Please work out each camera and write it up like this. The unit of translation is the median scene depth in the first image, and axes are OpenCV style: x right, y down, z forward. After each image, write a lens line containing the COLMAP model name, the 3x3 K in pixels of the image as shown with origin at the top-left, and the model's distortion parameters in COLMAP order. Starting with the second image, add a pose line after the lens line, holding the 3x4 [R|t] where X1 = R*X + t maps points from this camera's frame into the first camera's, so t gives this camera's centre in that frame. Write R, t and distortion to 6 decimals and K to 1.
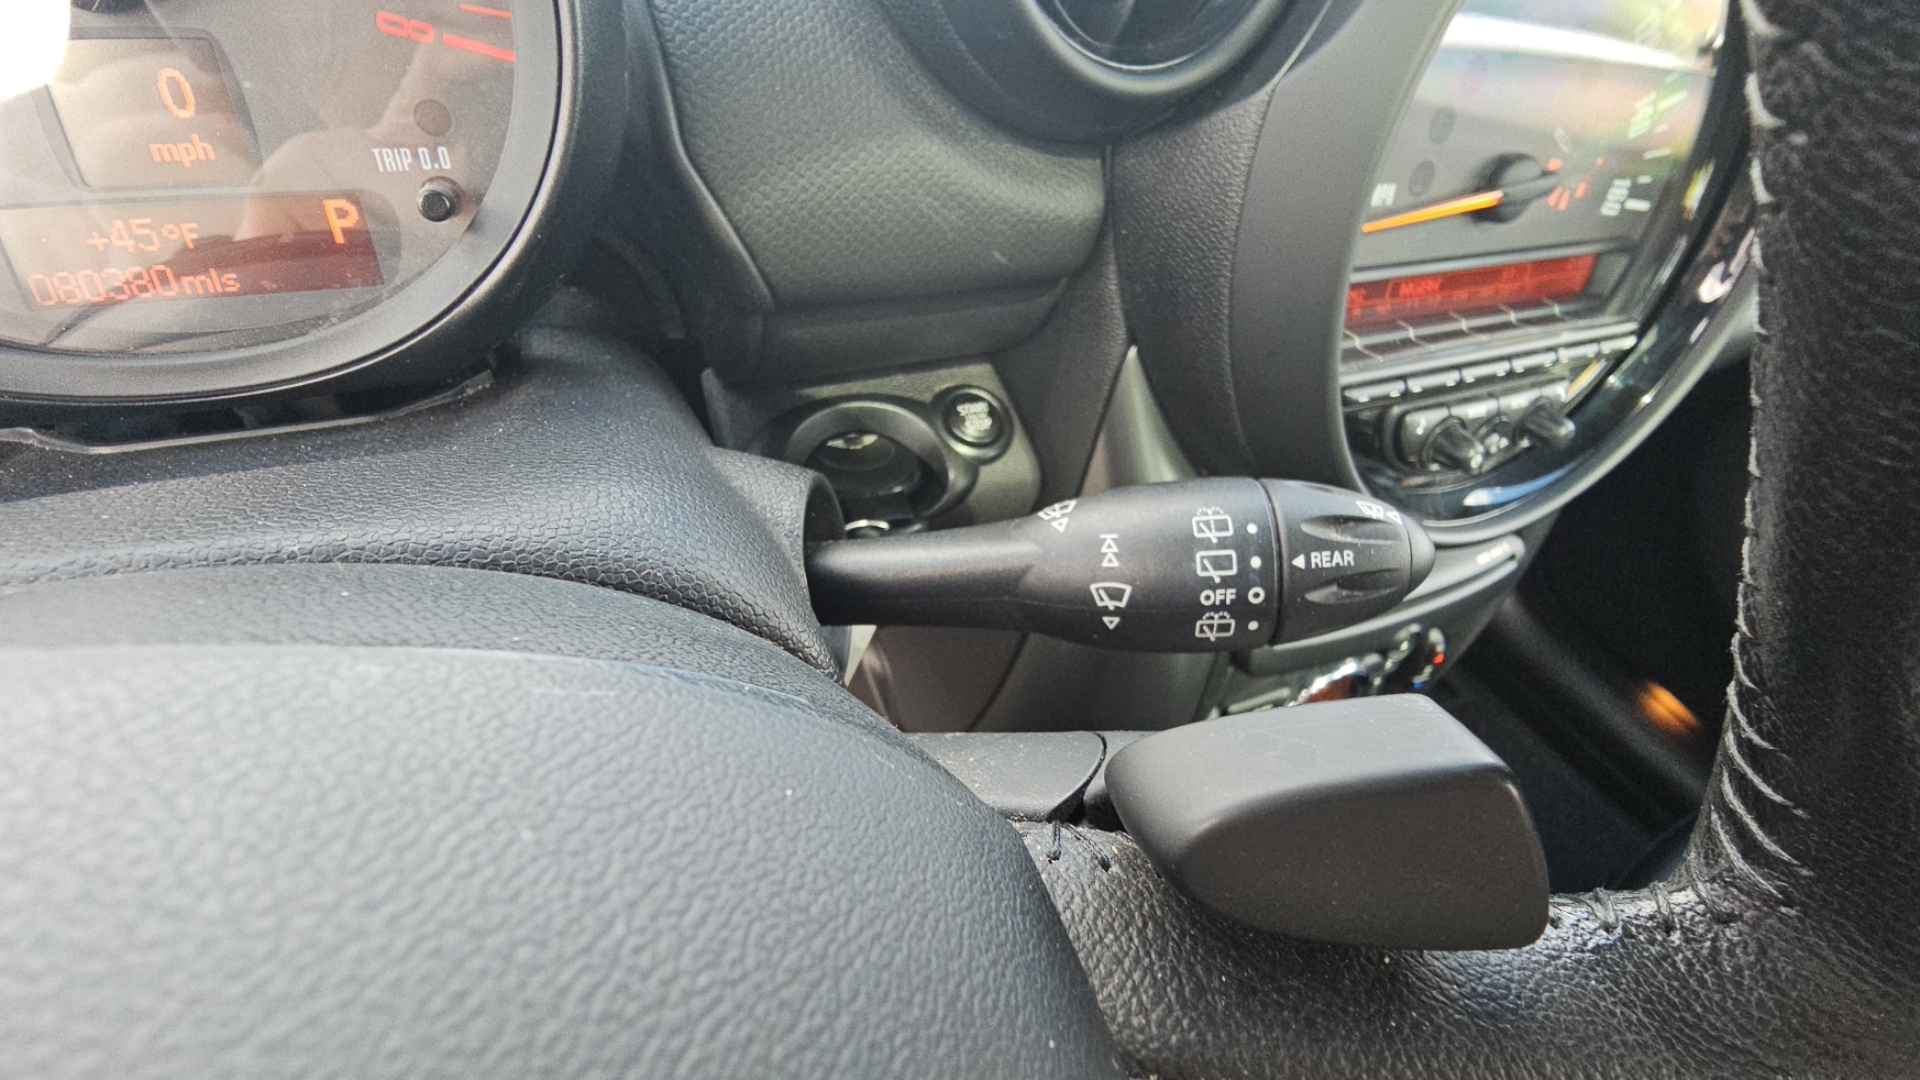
lens RADIAL K [[858.2, 0, 981.6], [0, 858.2, 533.9], [0, 0, 1]] dist [0.009218, -0.007236]
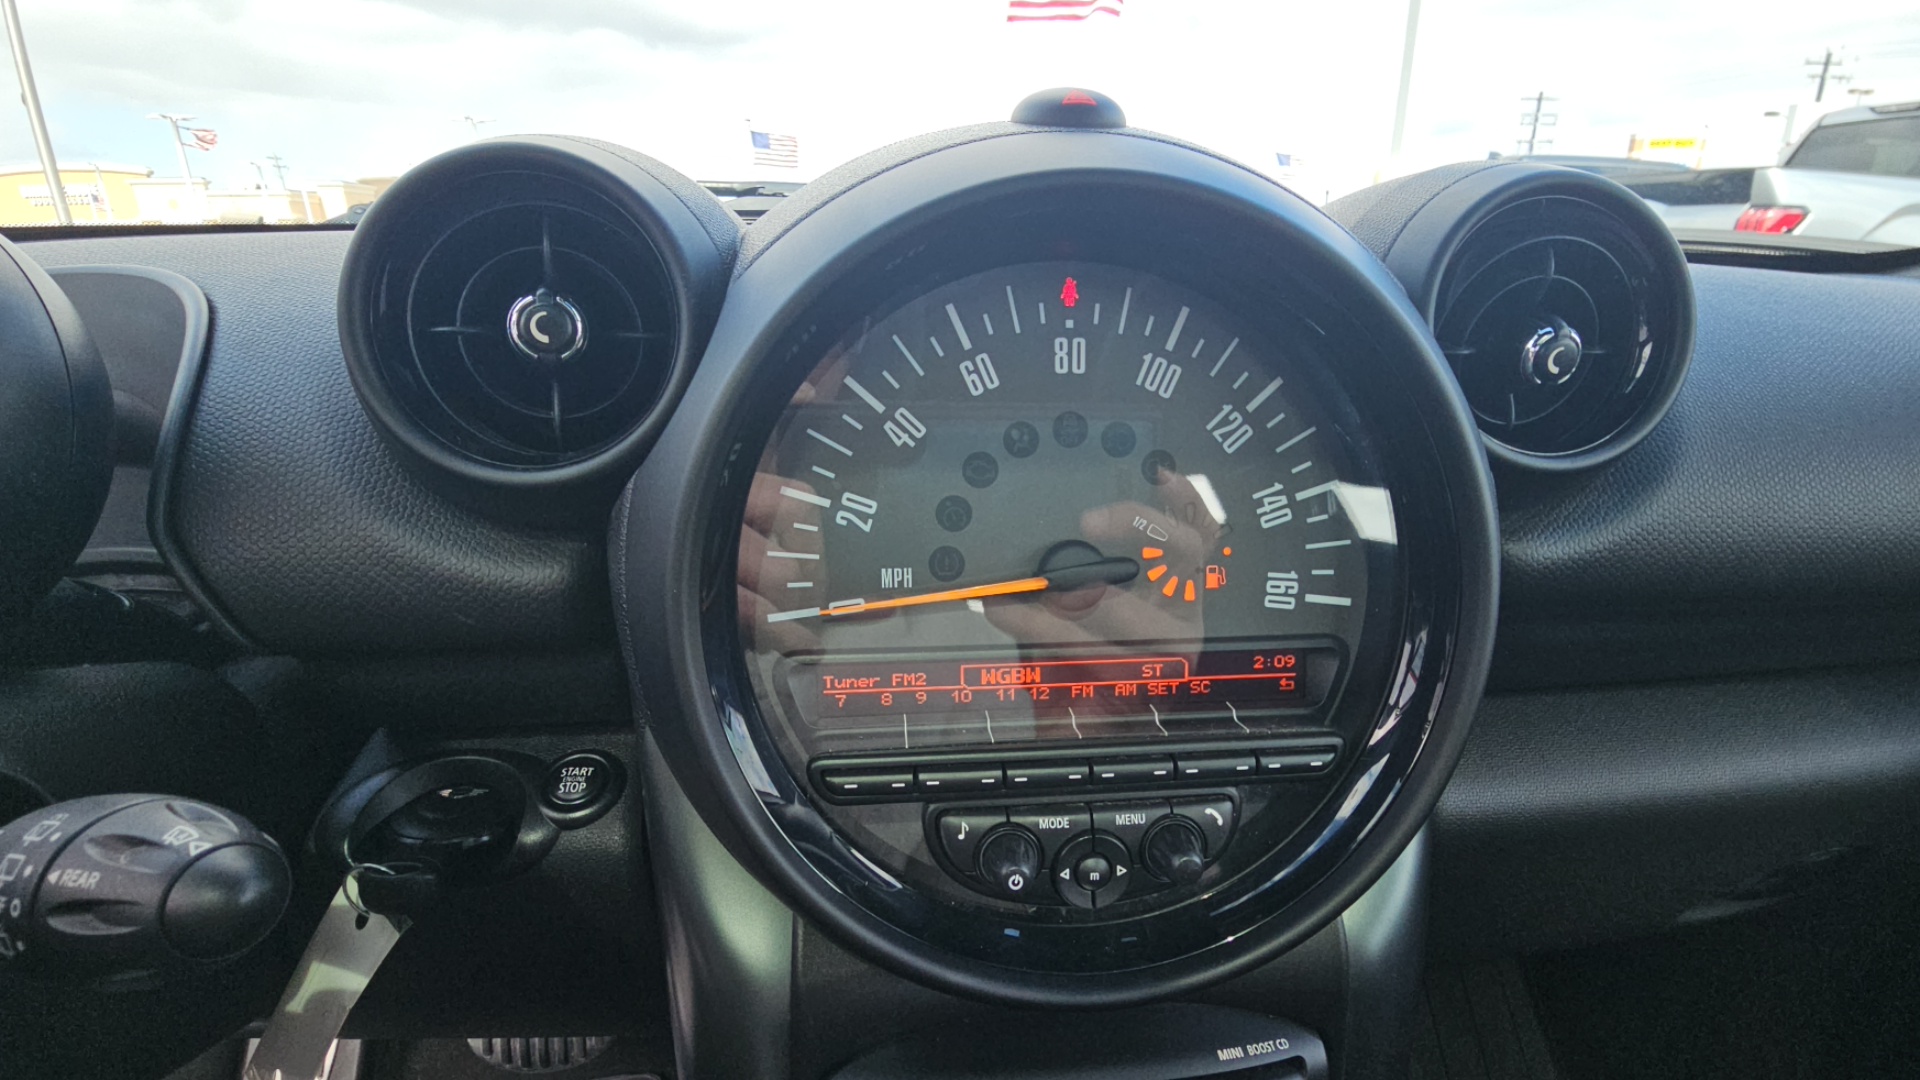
lens RADIAL K [[858.2, 0, 981.8], [0, 858.2, 534.2], [0, 0, 1]] dist [0.009218, -0.007236]
pose [[0.938971, -0.017654, -0.343542, 1.093226], [-0.143556, 0.887454, -0.437970, -0.023635], [0.312610, 0.460559, 0.830759, 0.226582]]
